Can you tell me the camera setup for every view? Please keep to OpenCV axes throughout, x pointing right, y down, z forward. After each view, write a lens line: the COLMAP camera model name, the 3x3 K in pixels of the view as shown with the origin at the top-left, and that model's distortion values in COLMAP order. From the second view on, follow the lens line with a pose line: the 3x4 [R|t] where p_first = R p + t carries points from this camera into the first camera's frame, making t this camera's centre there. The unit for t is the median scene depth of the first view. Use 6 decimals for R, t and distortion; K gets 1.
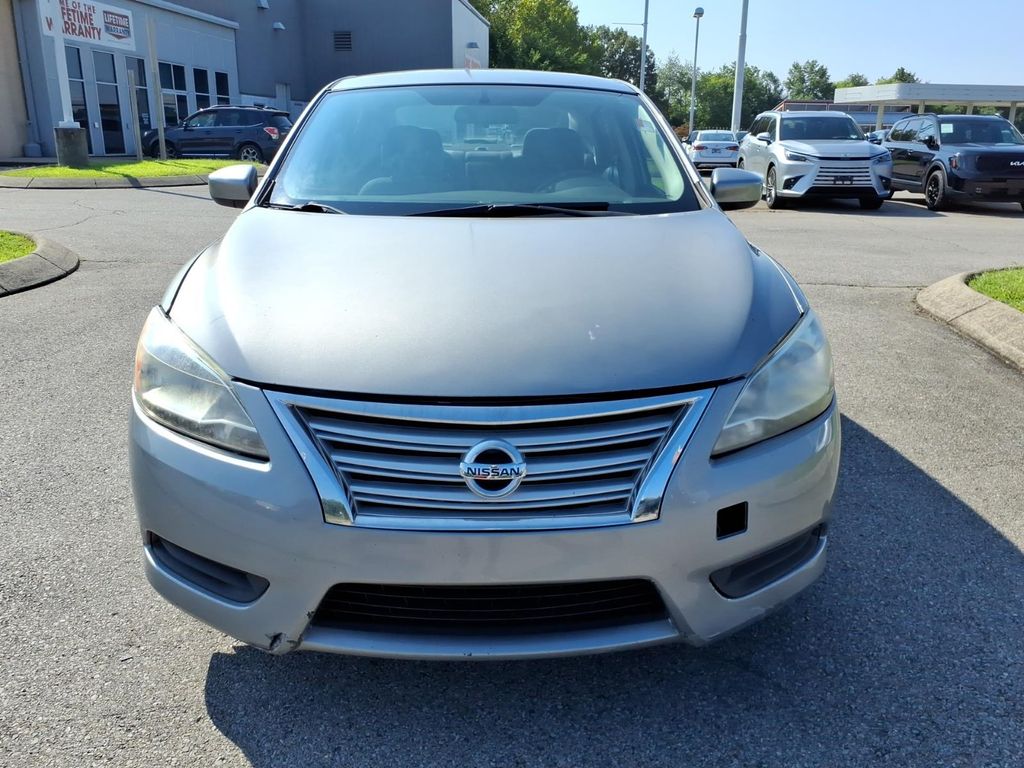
lens RADIAL K [[826.6, 0, 523.4], [0, 826.6, 370.8], [0, 0, 1]] dist [-0.010005, 0.000132]
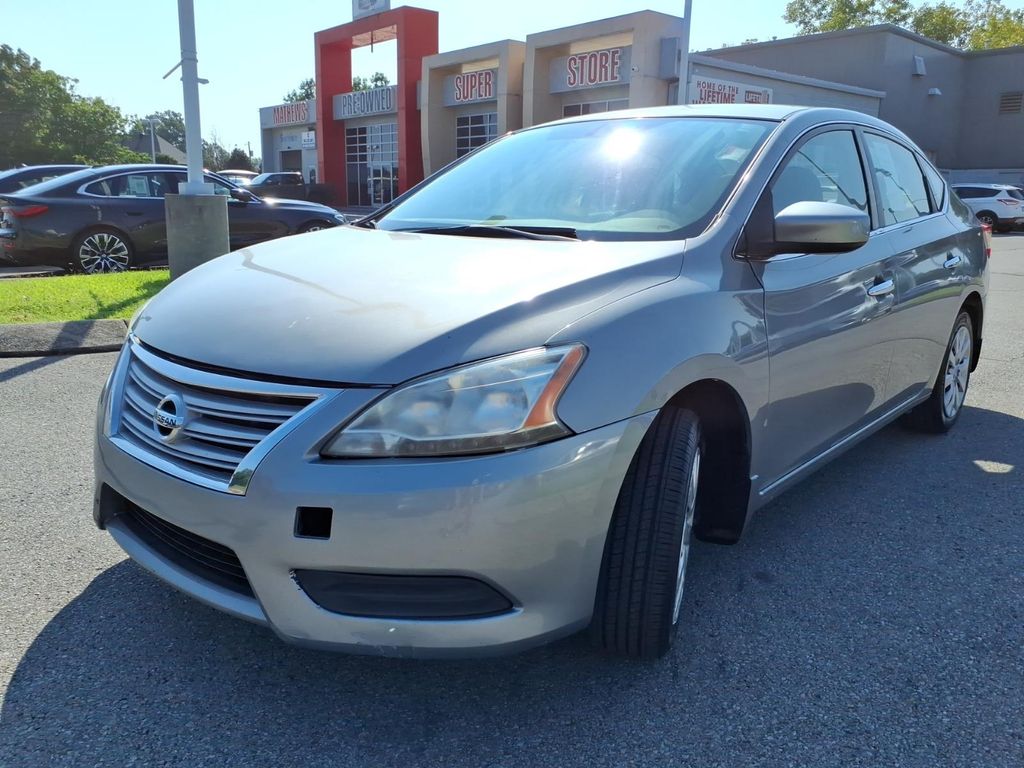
lens RADIAL K [[832.9, 0, 479.9], [0, 832.9, 364.2], [0, 0, 1]] dist [0.006654, 0.000012]
pose [[0.718850, 0.140193, -0.680883, 1.008677], [-0.201878, 0.979343, -0.011490, -0.029037], [0.665207, 0.145715, 0.732302, 0.377014]]
